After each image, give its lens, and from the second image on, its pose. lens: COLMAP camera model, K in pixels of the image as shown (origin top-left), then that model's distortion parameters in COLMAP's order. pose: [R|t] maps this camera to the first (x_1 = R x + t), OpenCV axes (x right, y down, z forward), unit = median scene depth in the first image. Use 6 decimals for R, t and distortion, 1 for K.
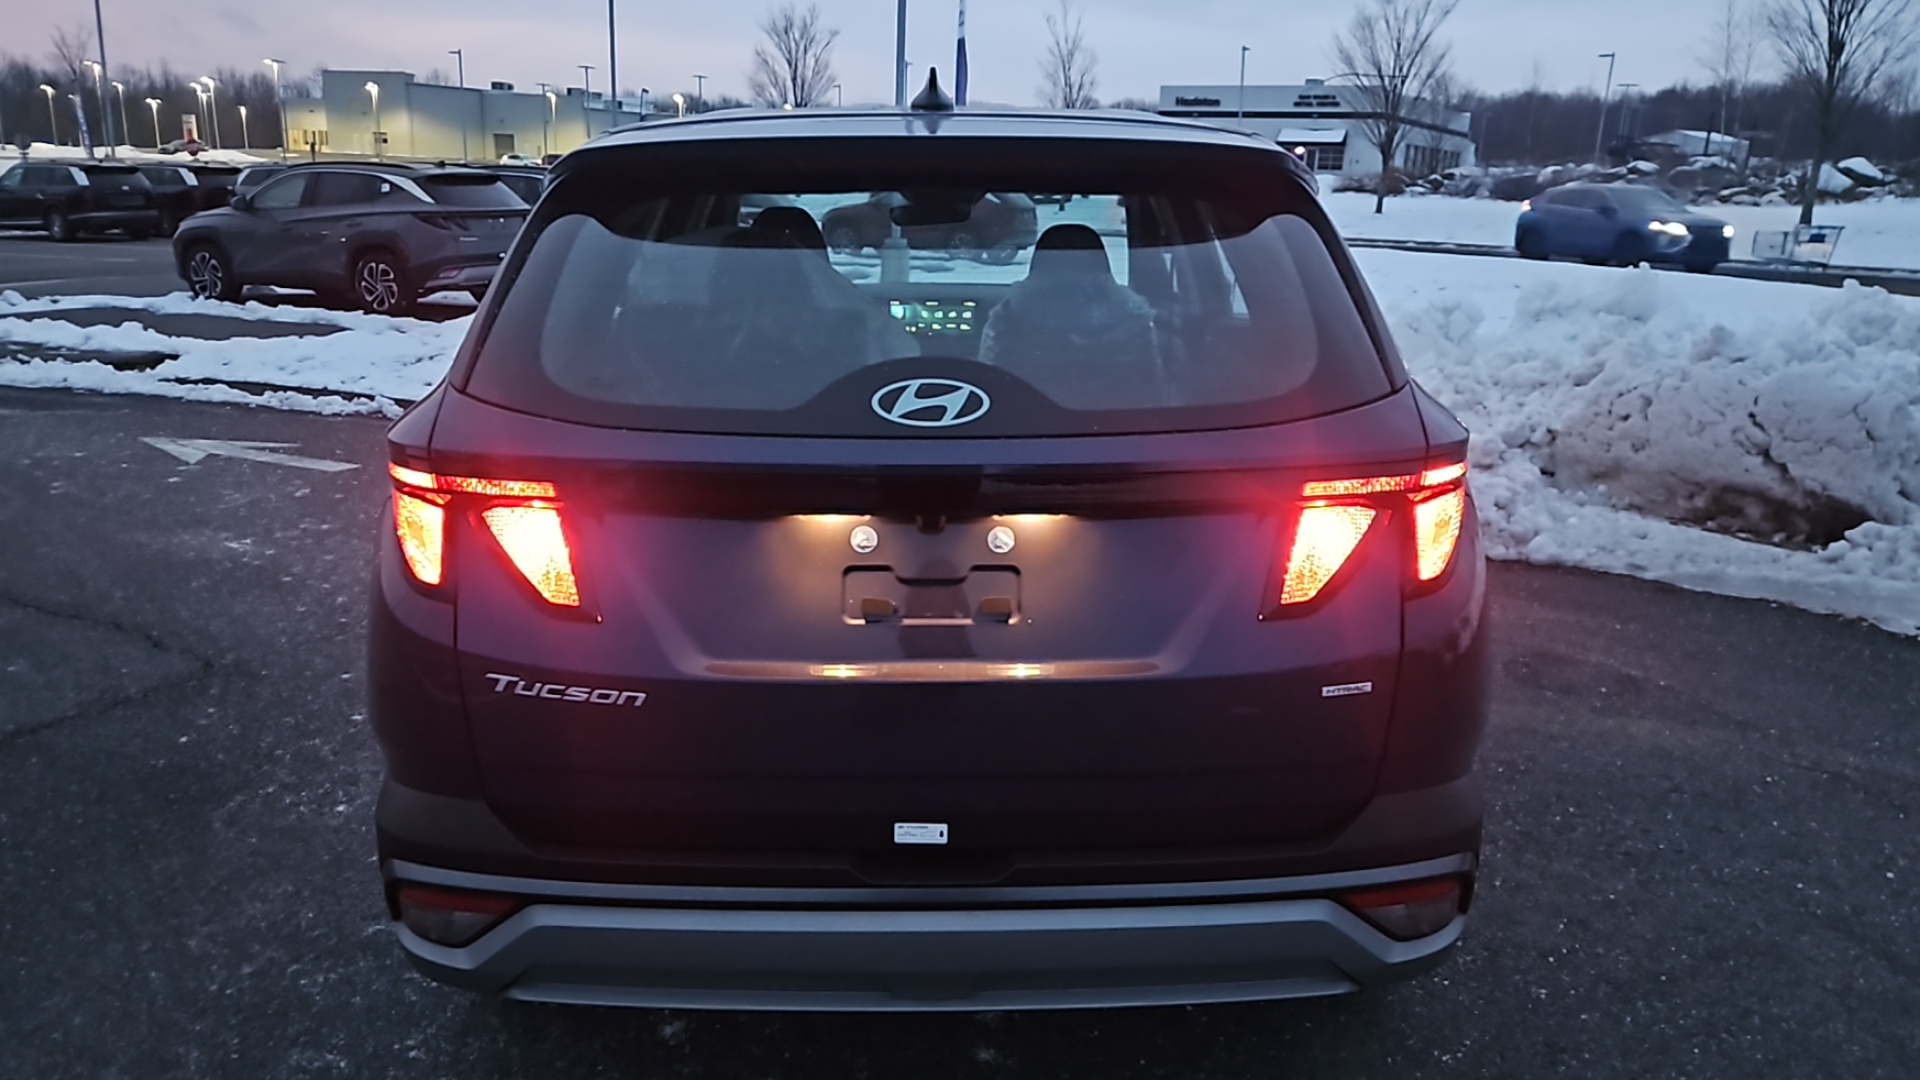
lens RADIAL K [[1358.4, 0, 952.0], [0, 1358.4, 543.3], [0, 0, 1]] dist [0.077734, -0.065852]
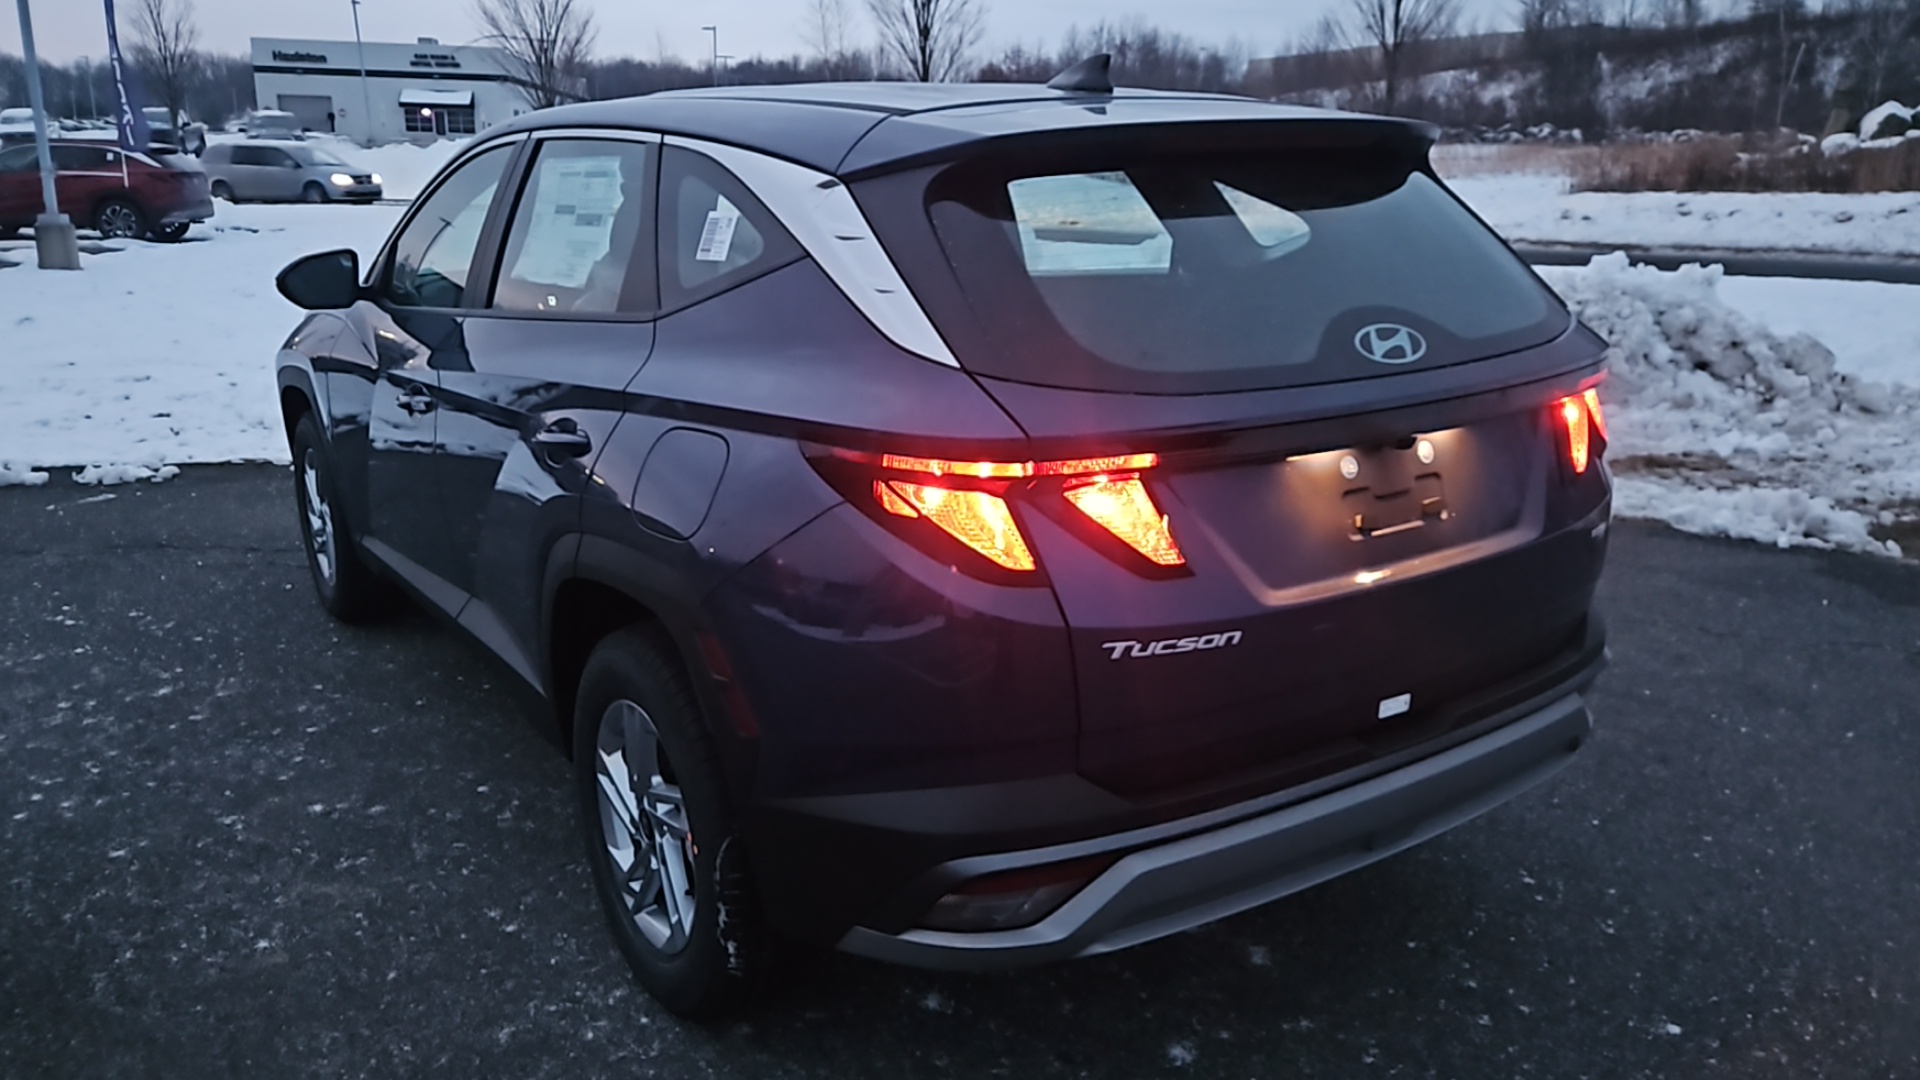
lens RADIAL K [[1358.4, 0, 952.0], [0, 1358.4, 543.3], [0, 0, 1]] dist [0.077734, -0.065852]
pose [[0.840087, -0.161939, 0.517715, -0.960345], [0.149712, 0.986548, 0.065652, -0.066050], [-0.521382, 0.022355, 0.853030, 0.175484]]
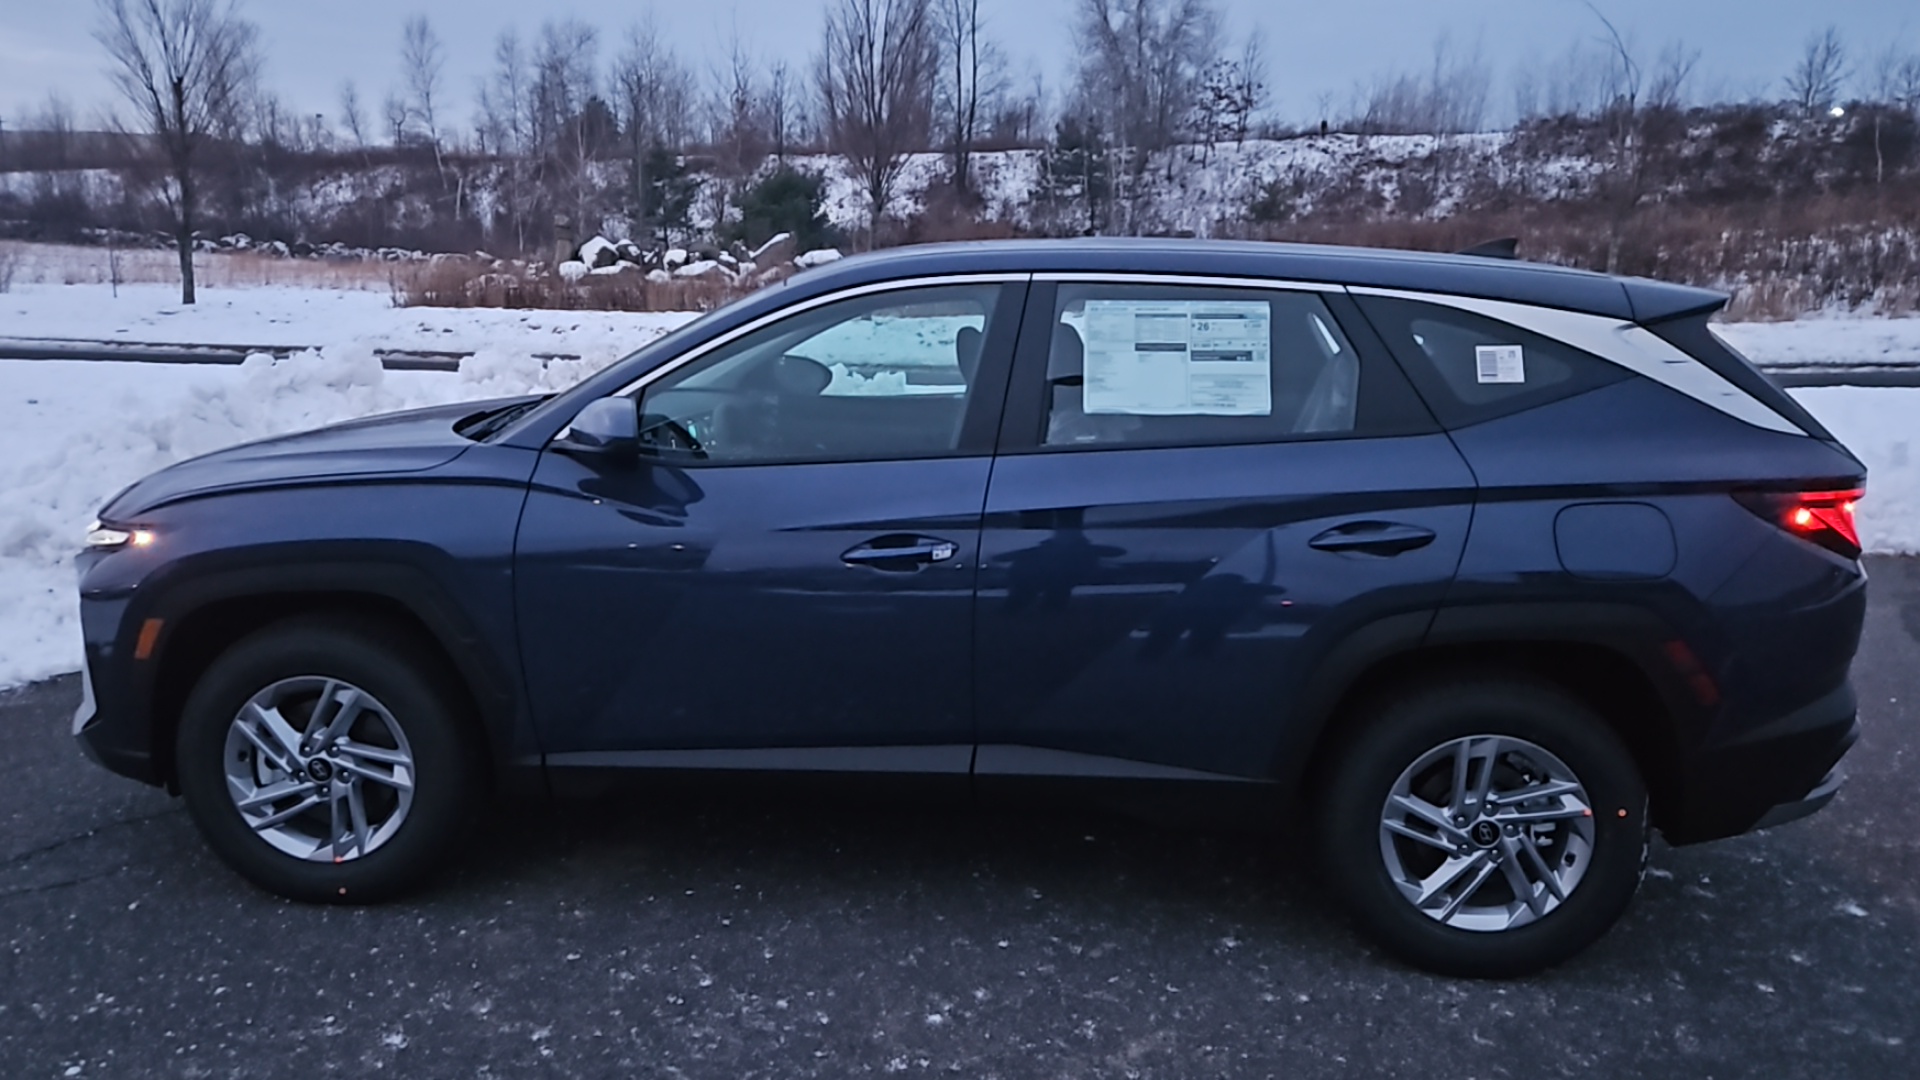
lens RADIAL K [[1358.4, 0, 952.0], [0, 1358.4, 543.3], [0, 0, 1]] dist [0.077734, -0.065852]
pose [[0.116421, -0.195610, 0.973747, -2.281366], [0.227219, 0.959658, 0.165614, -0.543208], [-0.966860, 0.201973, 0.156170, 1.882954]]
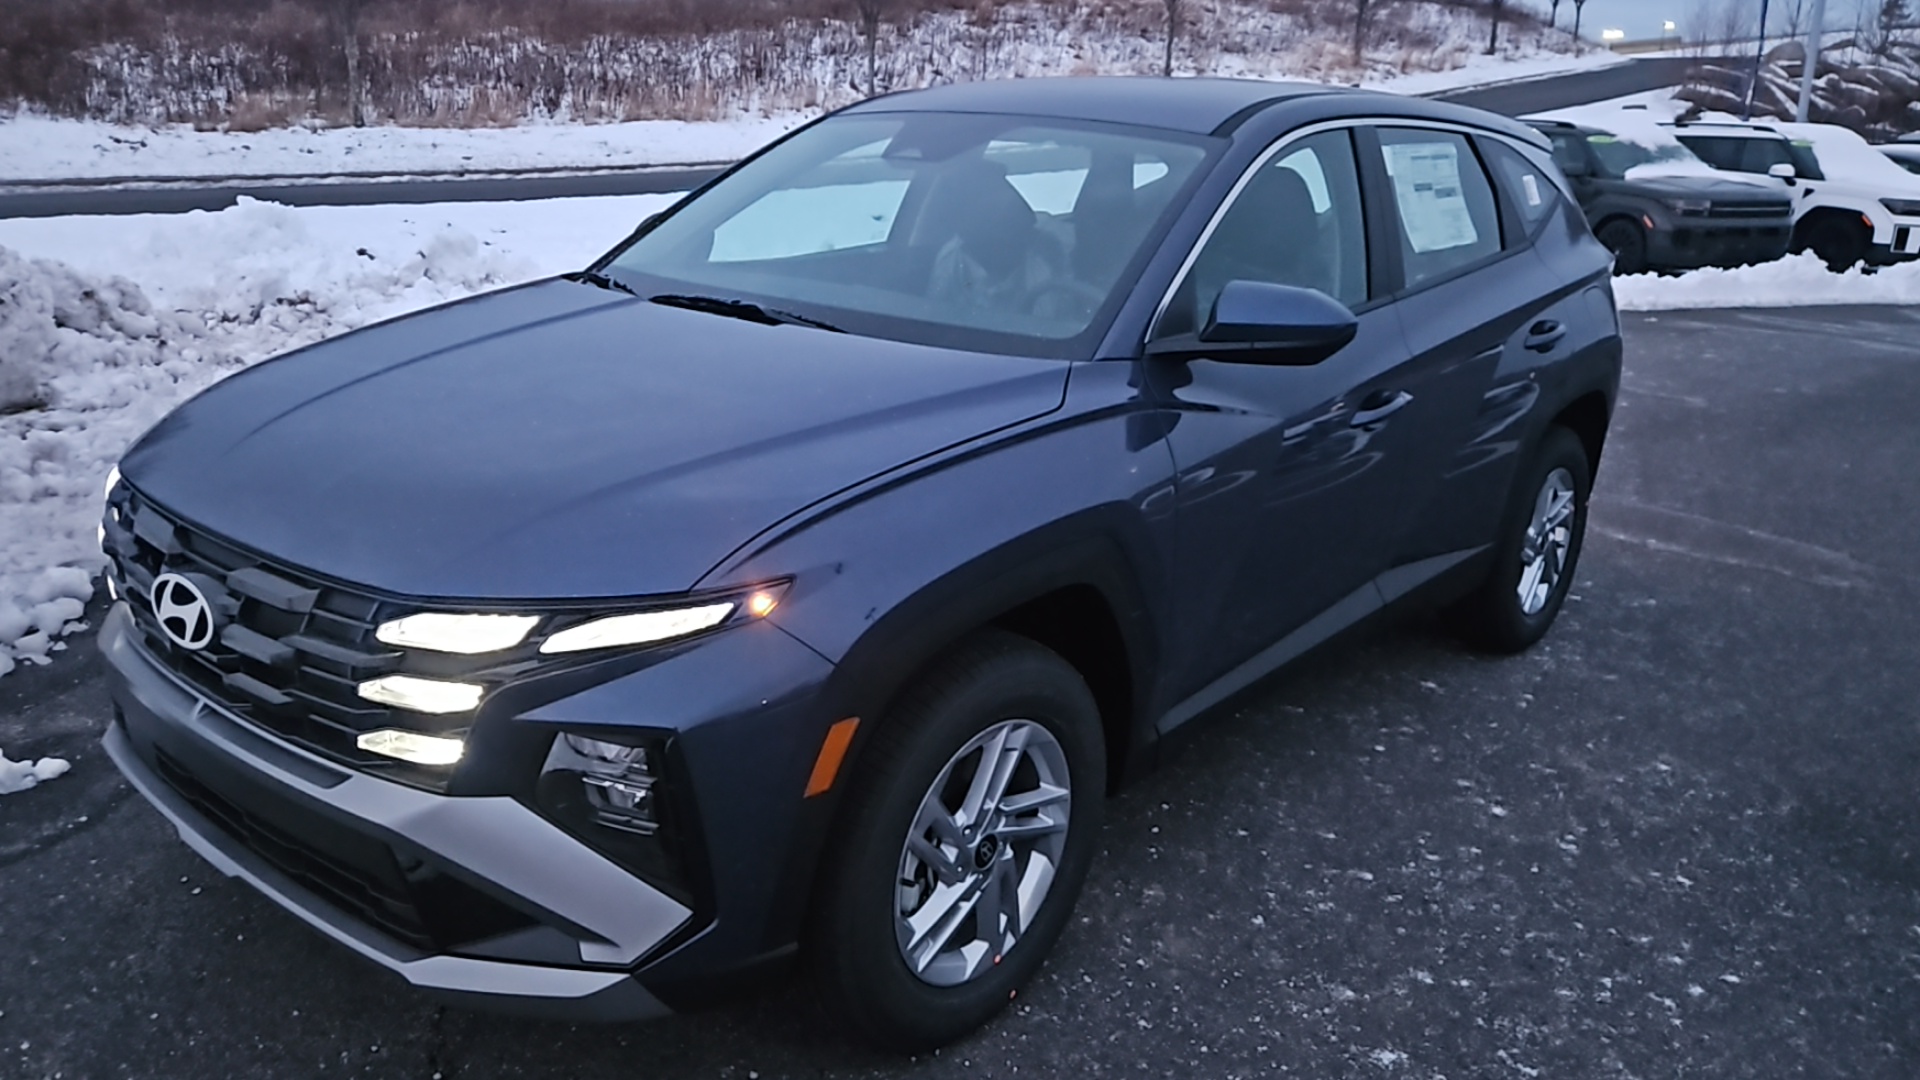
lens RADIAL K [[1358.4, 0, 952.0], [0, 1358.4, 543.3], [0, 0, 1]] dist [0.077734, -0.065852]
pose [[-0.720304, -0.236984, 0.651921, -1.373253], [0.134371, 0.874357, 0.466309, -1.012195], [-0.680519, 0.423484, -0.597959, 3.763344]]
